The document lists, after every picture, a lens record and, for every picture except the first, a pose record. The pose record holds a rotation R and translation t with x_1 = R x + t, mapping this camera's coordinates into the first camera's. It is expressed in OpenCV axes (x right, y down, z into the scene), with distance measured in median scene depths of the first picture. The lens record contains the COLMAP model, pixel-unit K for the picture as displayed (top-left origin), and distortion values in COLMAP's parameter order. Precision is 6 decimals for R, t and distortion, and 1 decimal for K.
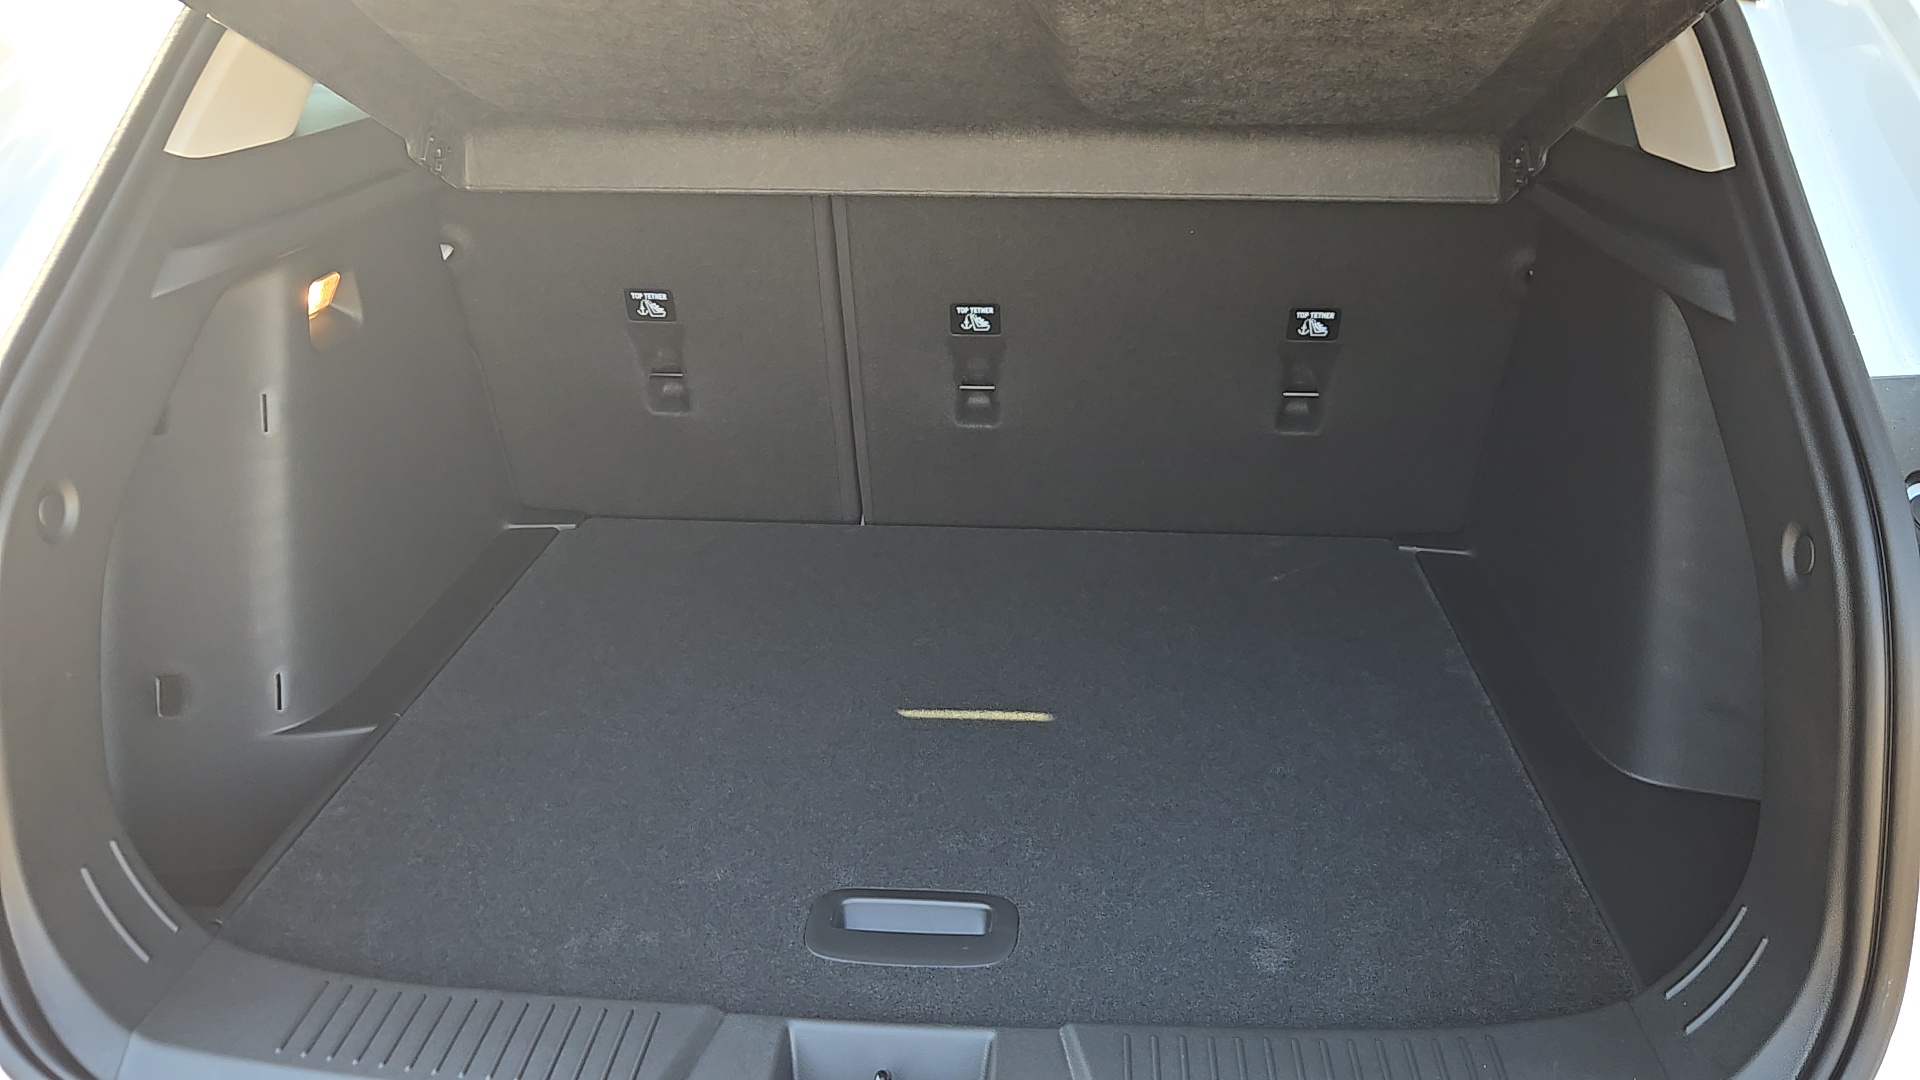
lens RADIAL K [[1604.3, 0, 963.1], [0, 1604.3, 537.5], [0, 0, 1]] dist [0.005866, -0.000721]
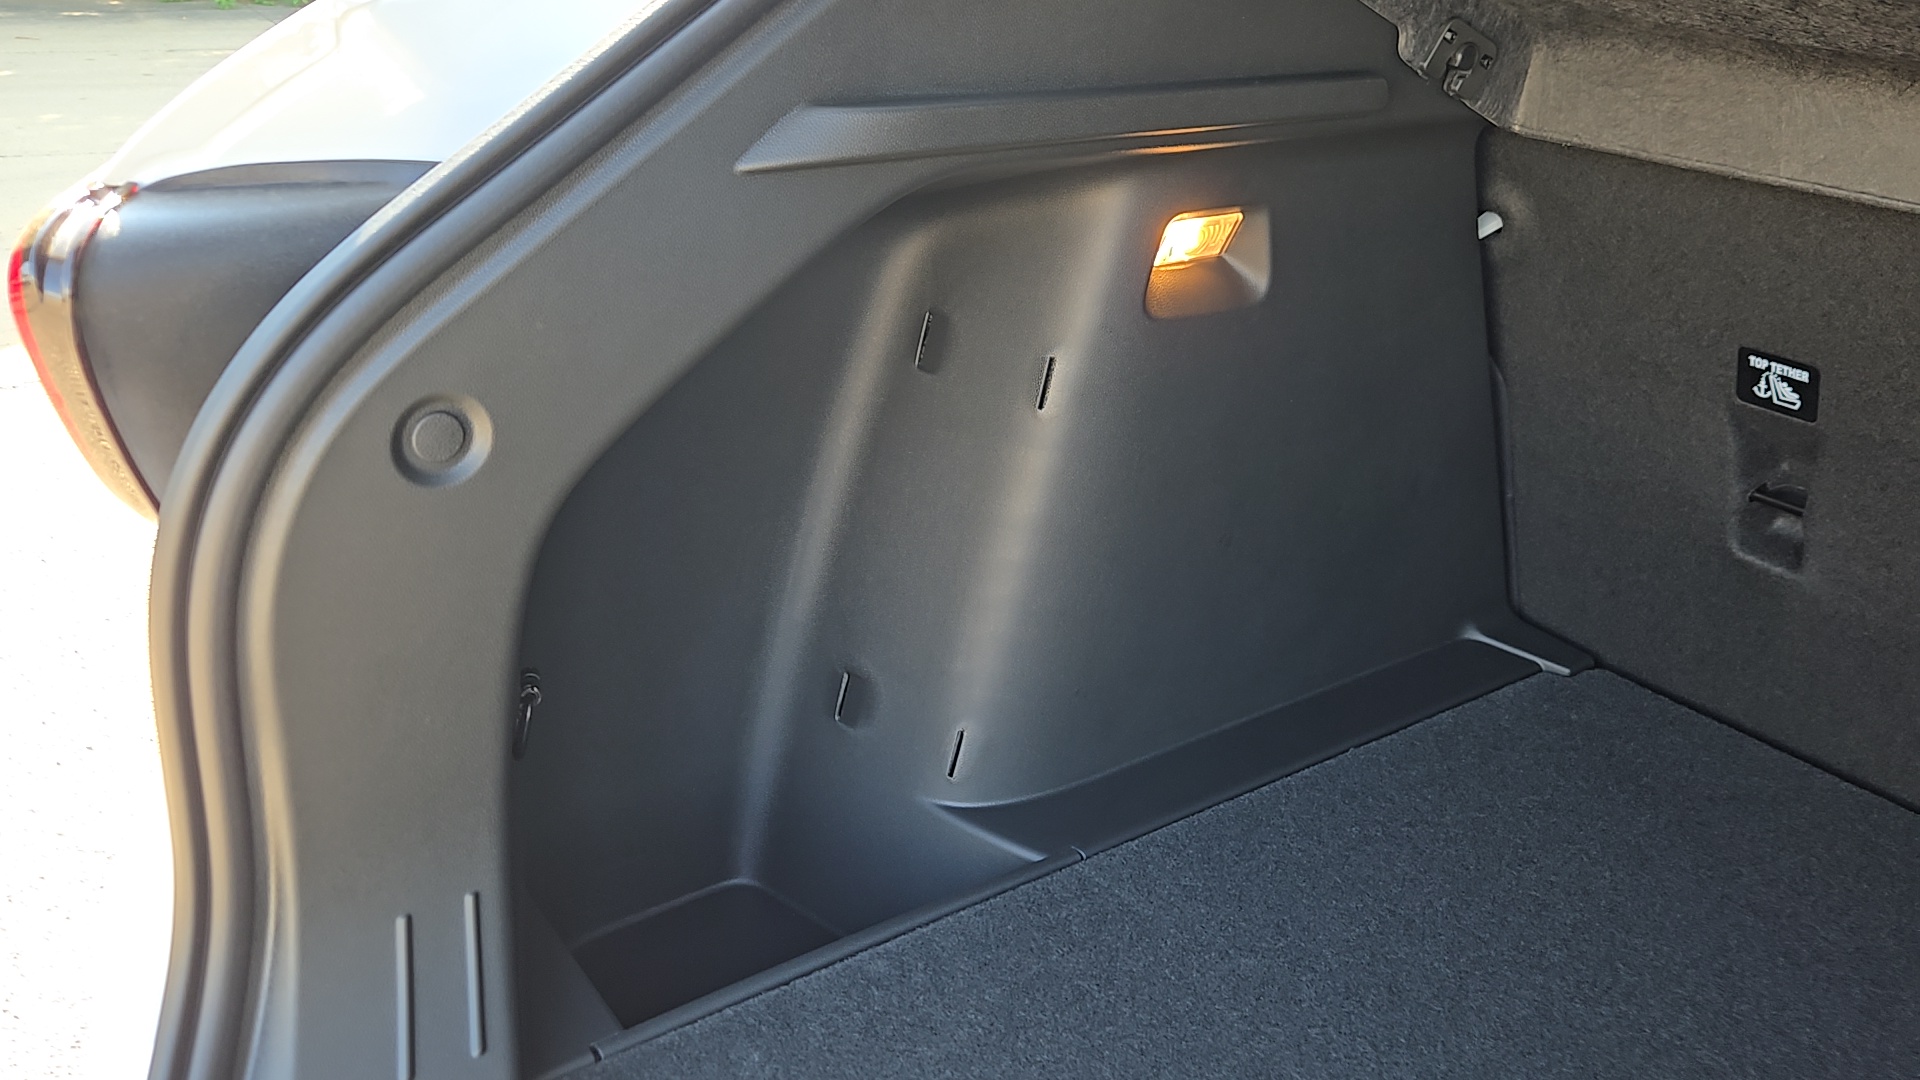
lens RADIAL K [[1604.3, 0, 953.8], [0, 1604.3, 545.9], [0, 0, 1]] dist [0.005866, -0.000721]
pose [[0.651679, 0.337415, -0.679312, 0.027947], [-0.321403, 0.934067, 0.155623, -0.087267], [0.687033, 0.116917, 0.717158, 0.393235]]
